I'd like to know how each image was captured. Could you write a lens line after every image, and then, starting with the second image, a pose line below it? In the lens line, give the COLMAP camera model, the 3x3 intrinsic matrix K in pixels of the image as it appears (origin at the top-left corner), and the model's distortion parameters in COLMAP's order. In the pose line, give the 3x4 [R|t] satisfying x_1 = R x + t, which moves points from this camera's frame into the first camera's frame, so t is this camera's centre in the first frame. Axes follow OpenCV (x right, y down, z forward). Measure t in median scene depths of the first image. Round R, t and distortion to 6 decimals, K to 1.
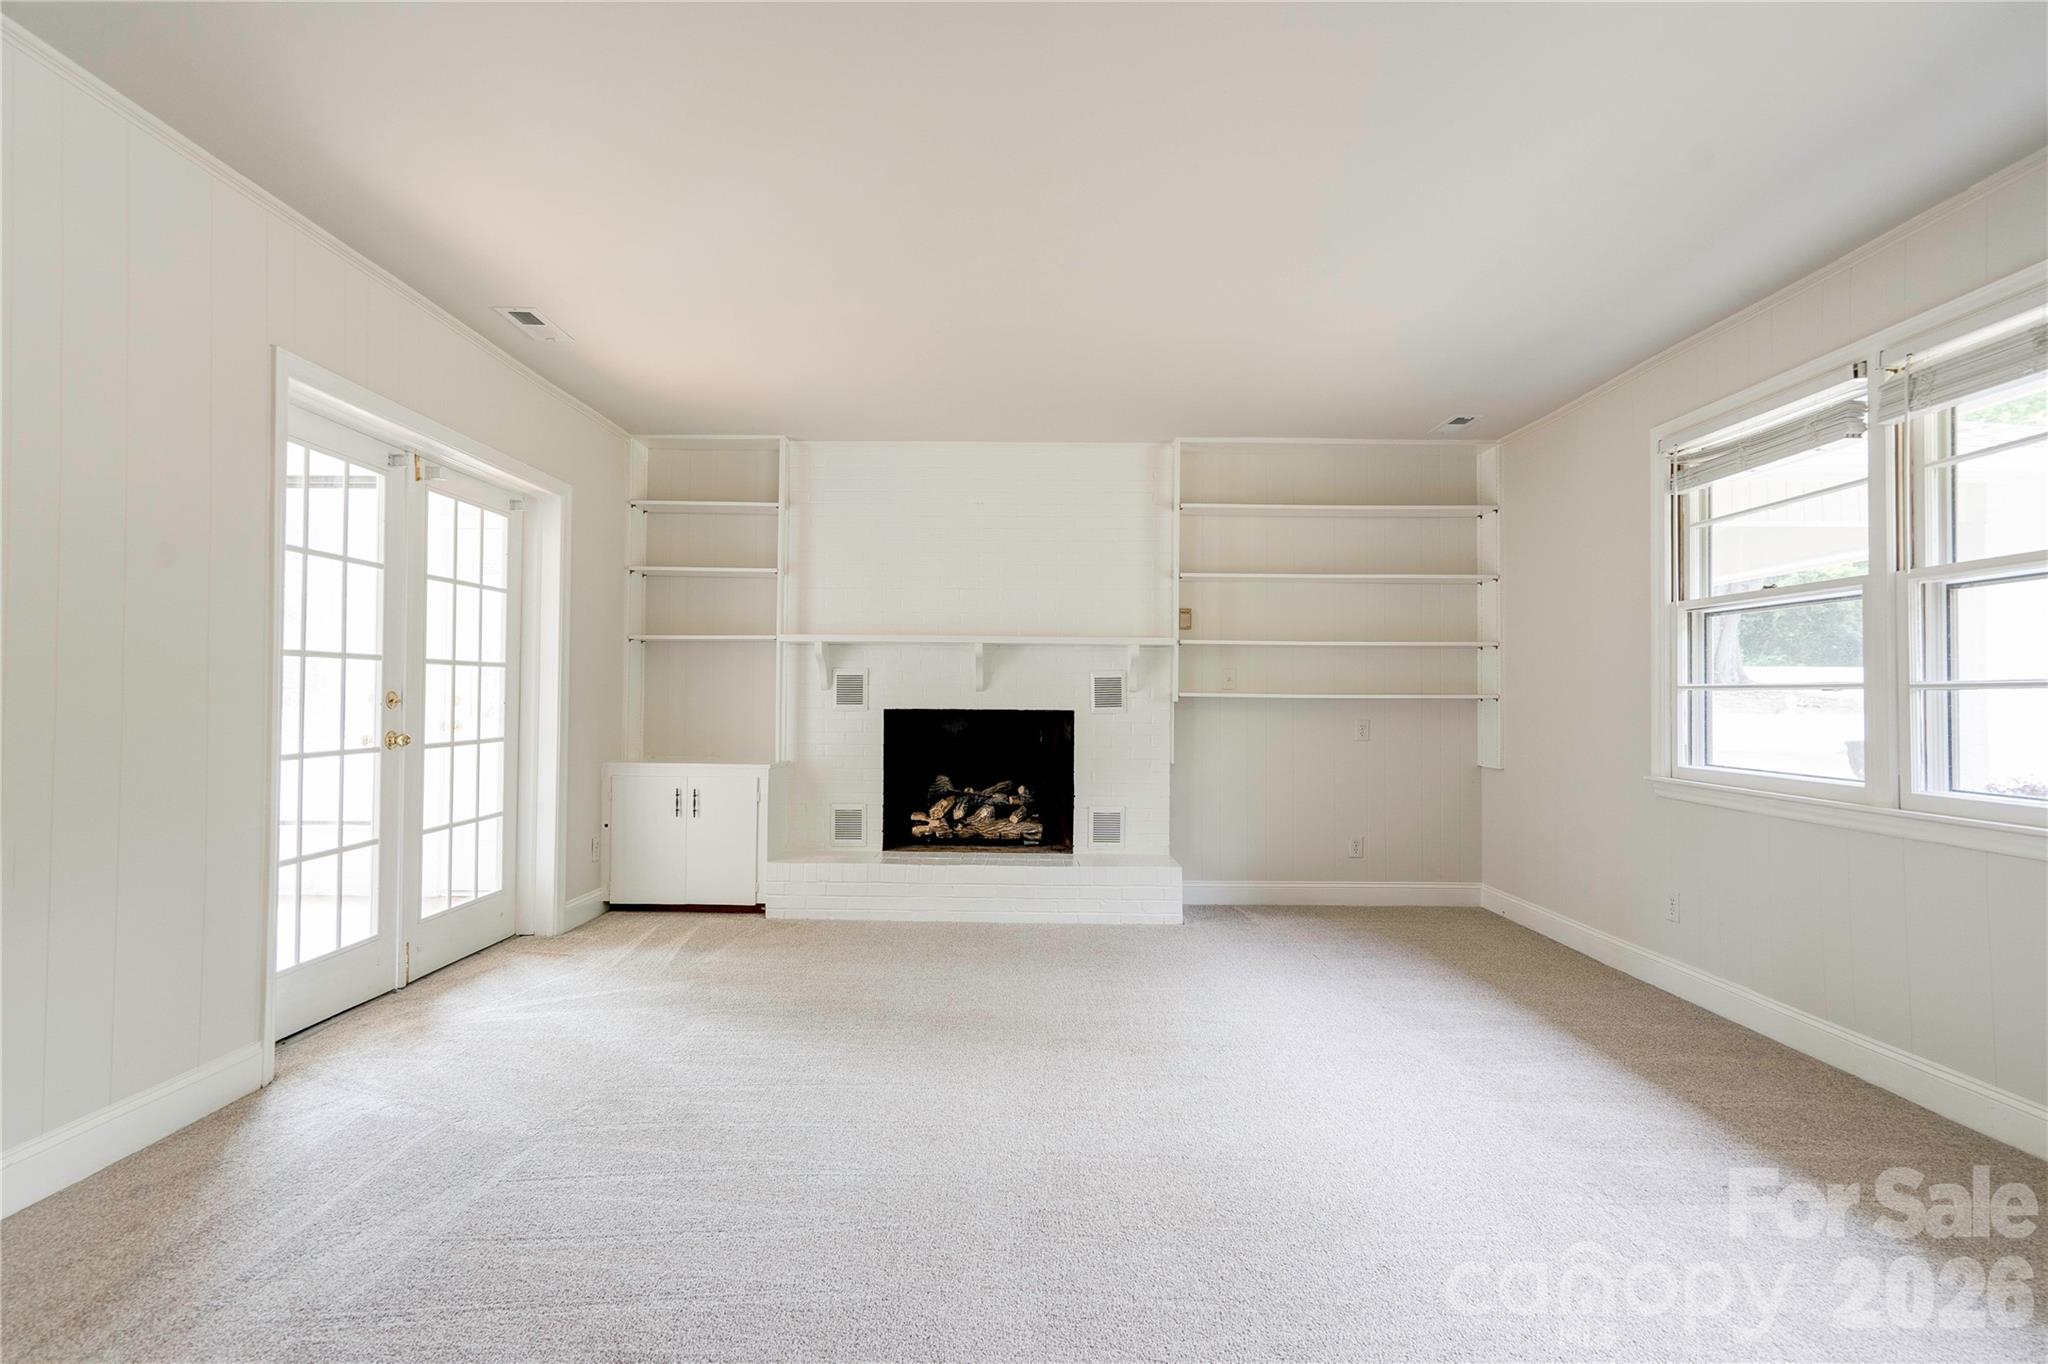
lens RADIAL K [[951.5, 0, 1023.4], [0, 951.5, 678.7], [0, 0, 1]] dist [-0.003520, 0.009394]
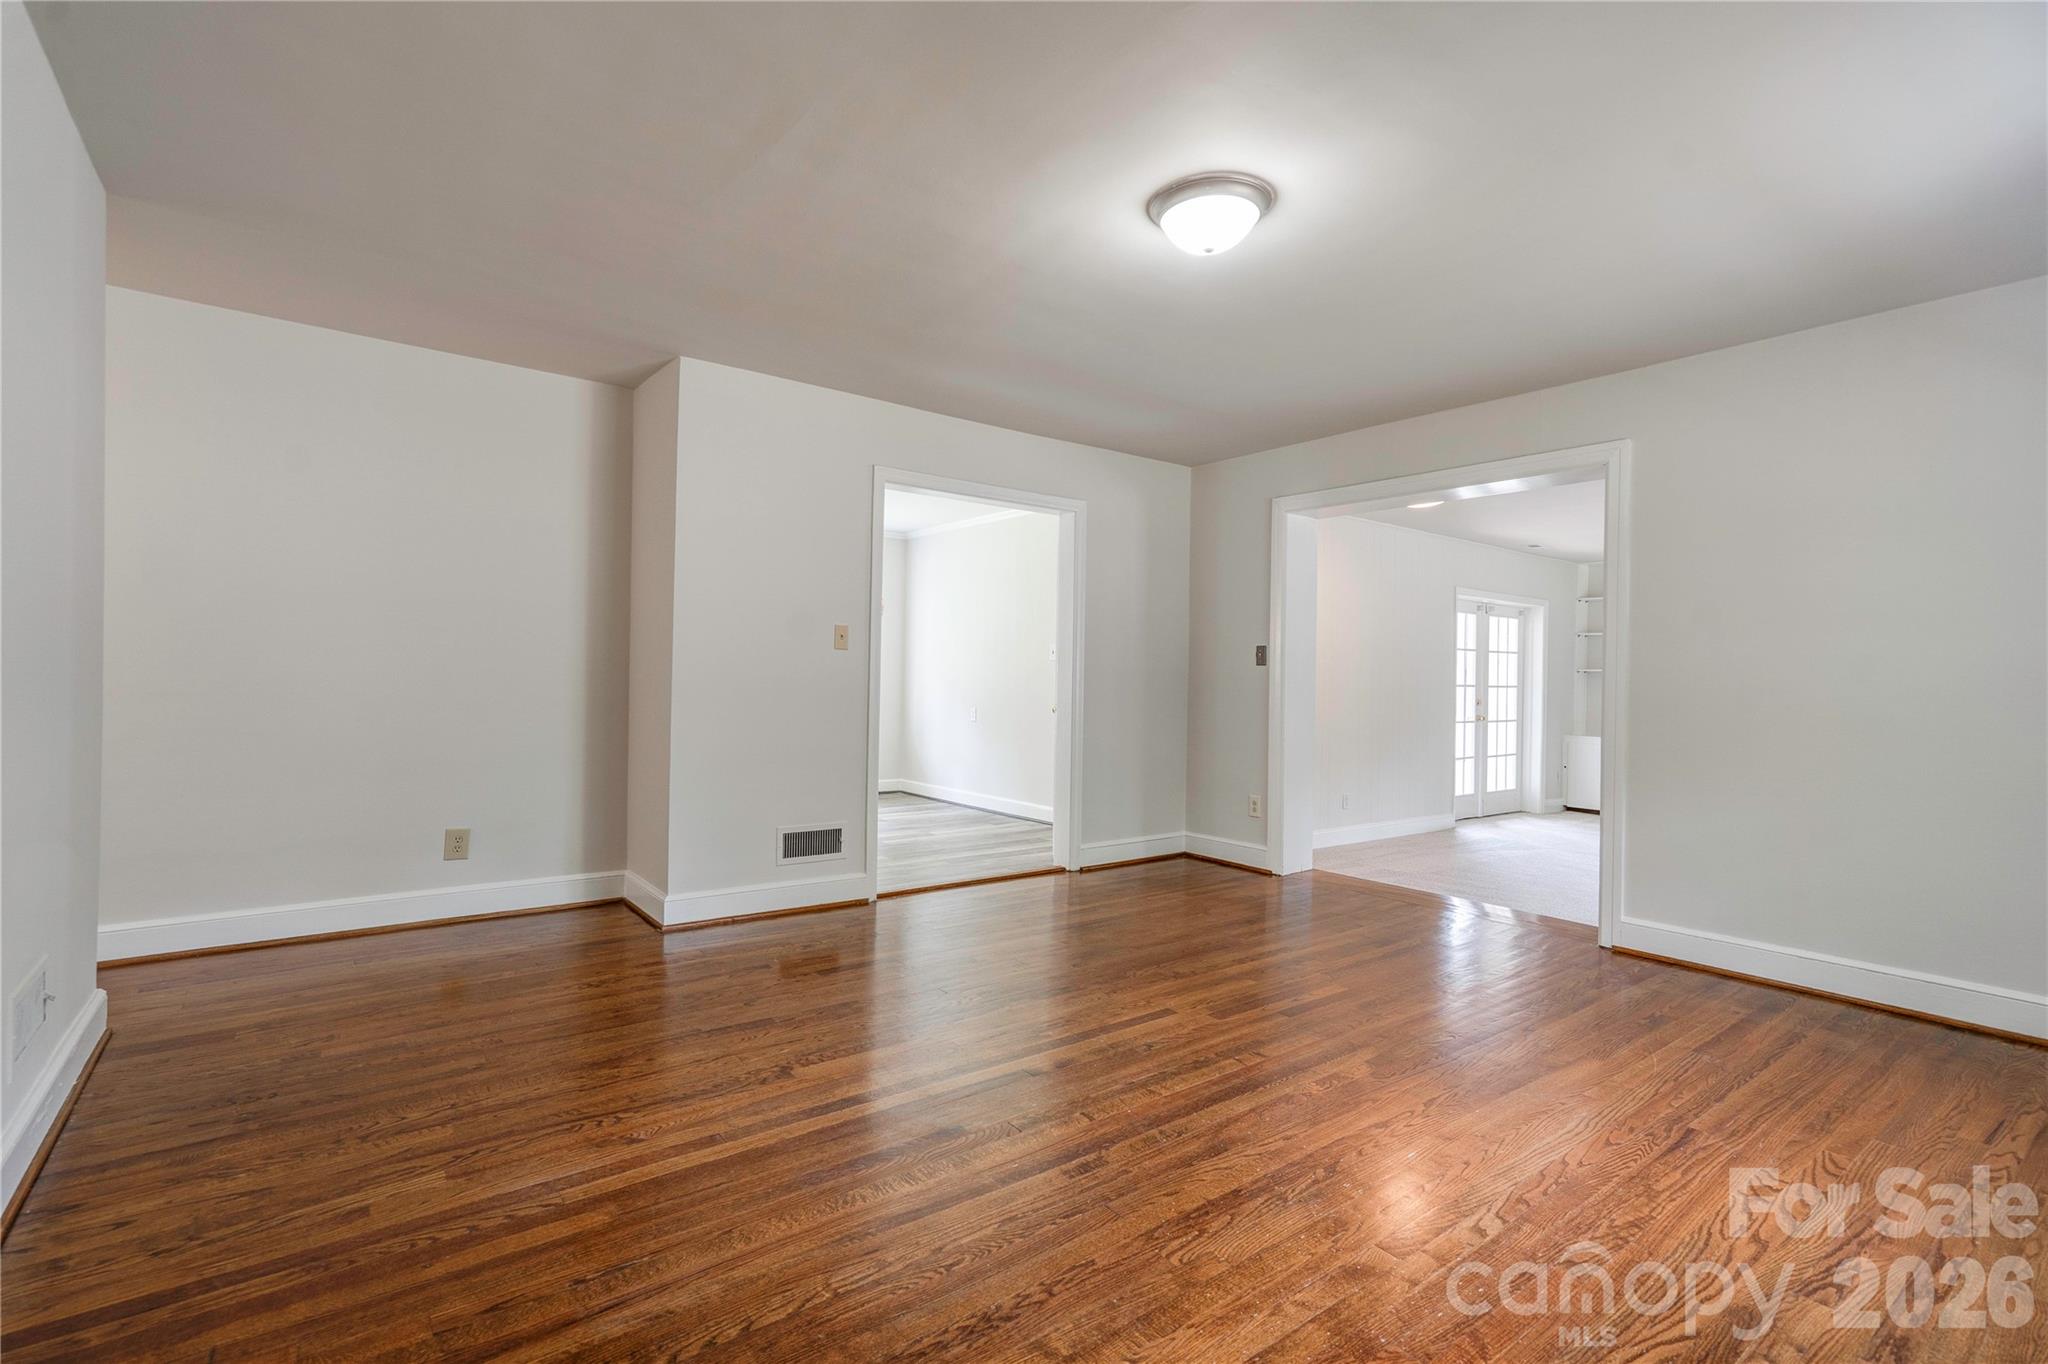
lens RADIAL K [[951.5, 0, 1023.4], [0, 951.5, 678.7], [0, 0, 1]] dist [-0.003520, 0.009394]
pose [[0.607896, 0.003419, -0.794009, 0.415285], [0.005158, 0.999953, 0.008254, -0.046548], [0.794000, -0.009113, 0.607850, -1.018906]]
